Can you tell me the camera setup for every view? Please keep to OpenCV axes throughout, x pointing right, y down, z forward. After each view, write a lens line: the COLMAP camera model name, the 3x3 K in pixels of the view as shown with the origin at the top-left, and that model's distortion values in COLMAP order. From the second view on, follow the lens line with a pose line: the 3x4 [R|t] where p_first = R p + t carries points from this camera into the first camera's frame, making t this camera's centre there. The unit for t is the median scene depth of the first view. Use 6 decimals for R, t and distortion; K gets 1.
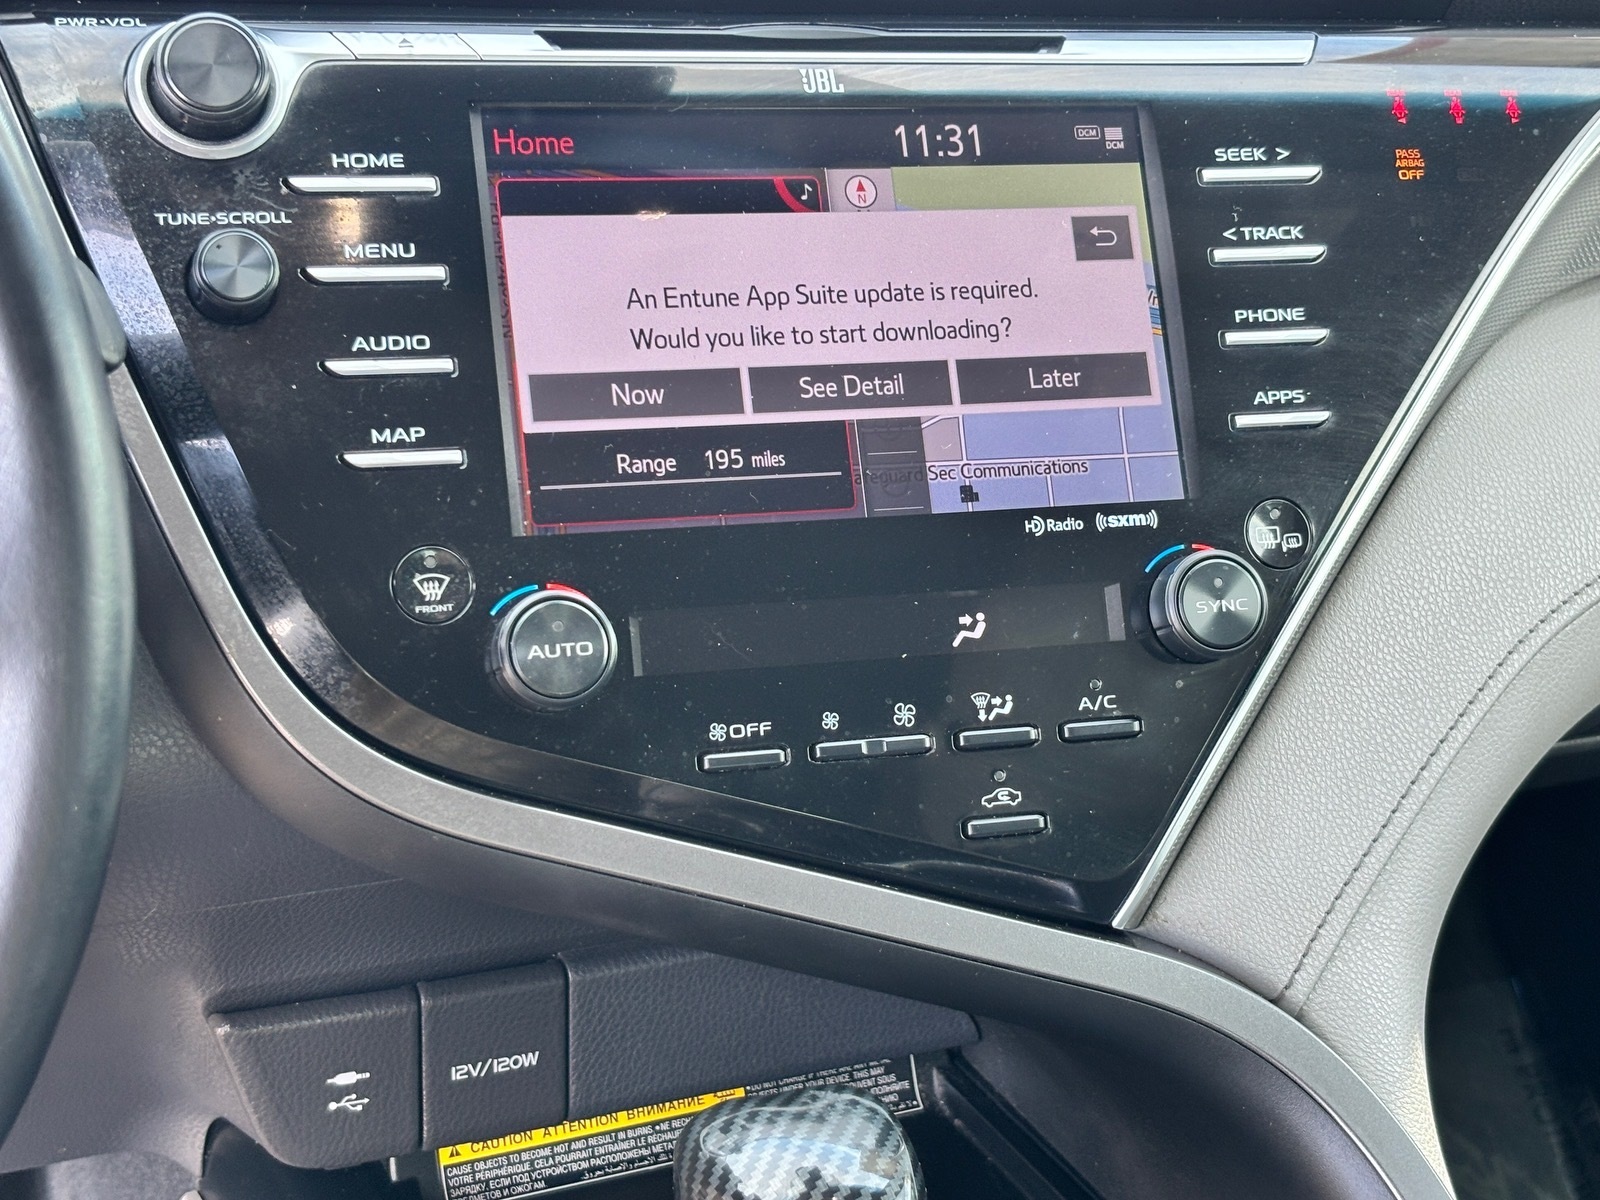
lens RADIAL K [[2556.5, 0, 842.9], [0, 2556.5, 569.6], [0, 0, 1]] dist [0.273705, -1.265858]
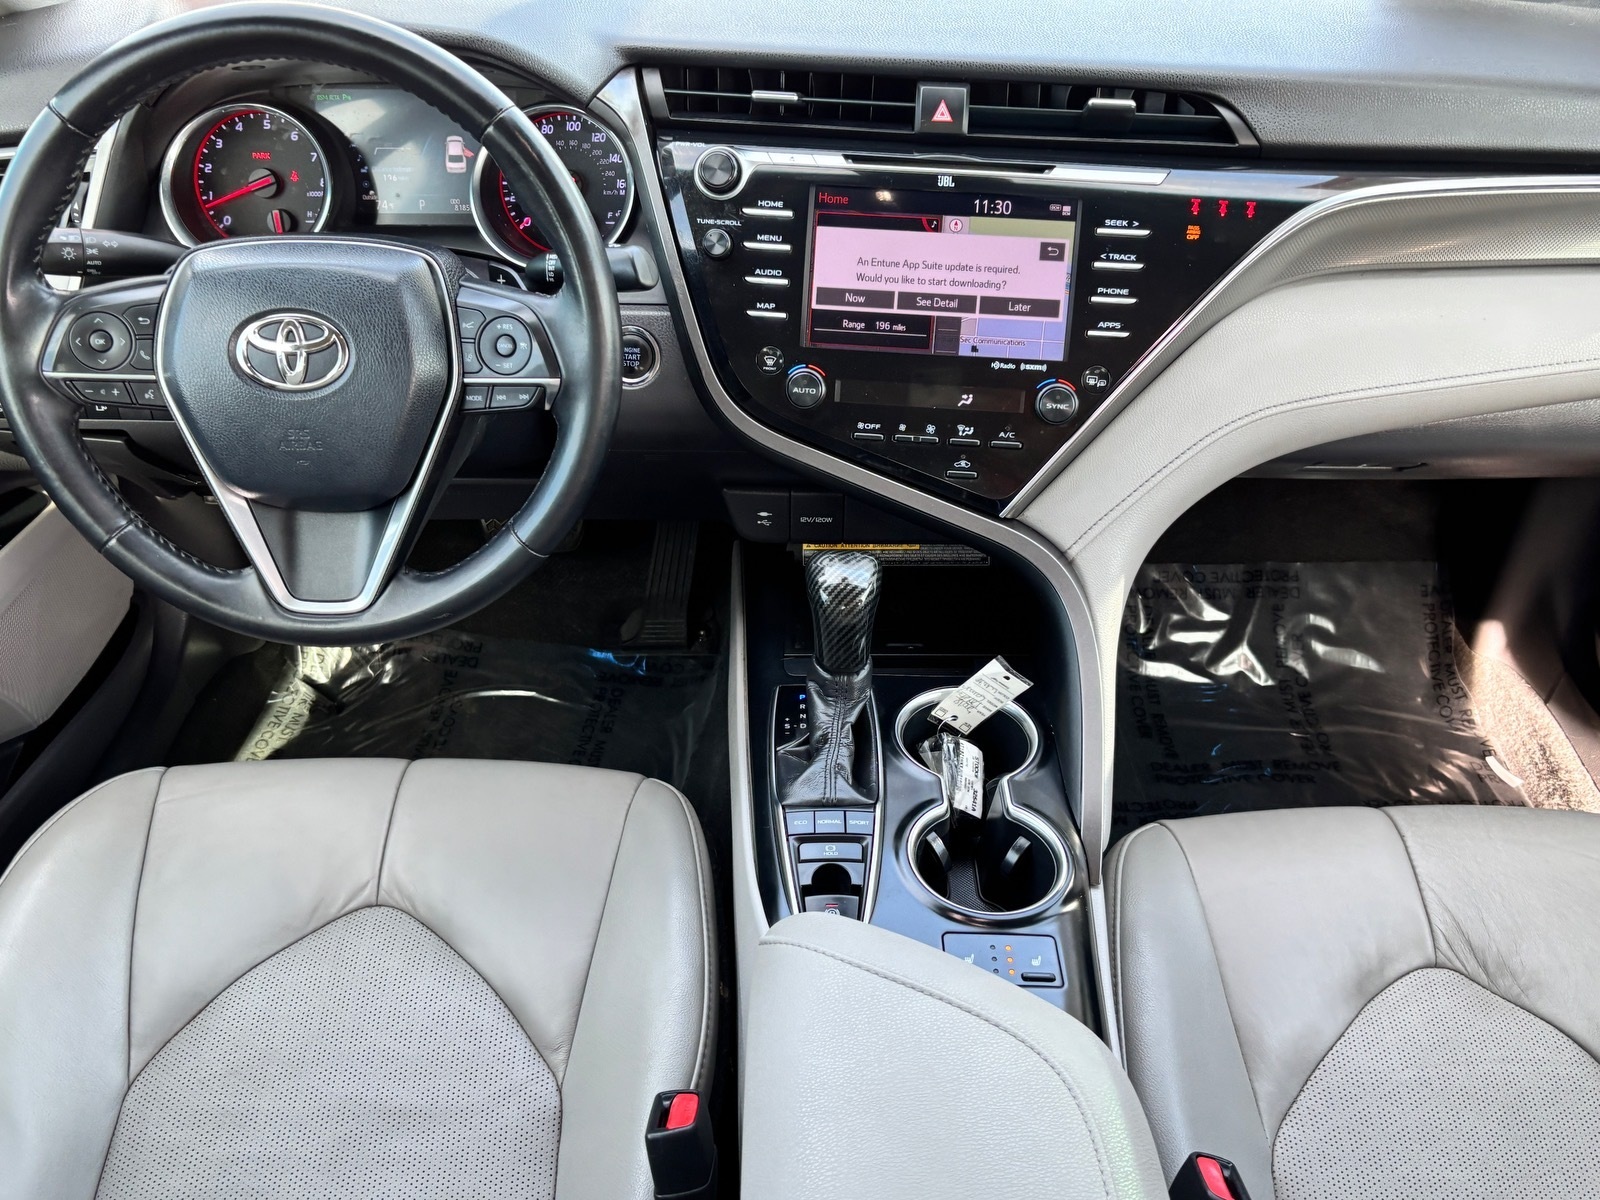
lens RADIAL K [[1414.1, 0, 804.0], [0, 1414.1, 621.9], [0, 0, 1]] dist [0.096869, -0.252673]
pose [[0.909090, 0.218011, -0.355002, 0.474586], [-0.108138, 0.946422, 0.304289, -0.191440], [0.402320, -0.238237, 0.883958, -0.446778]]
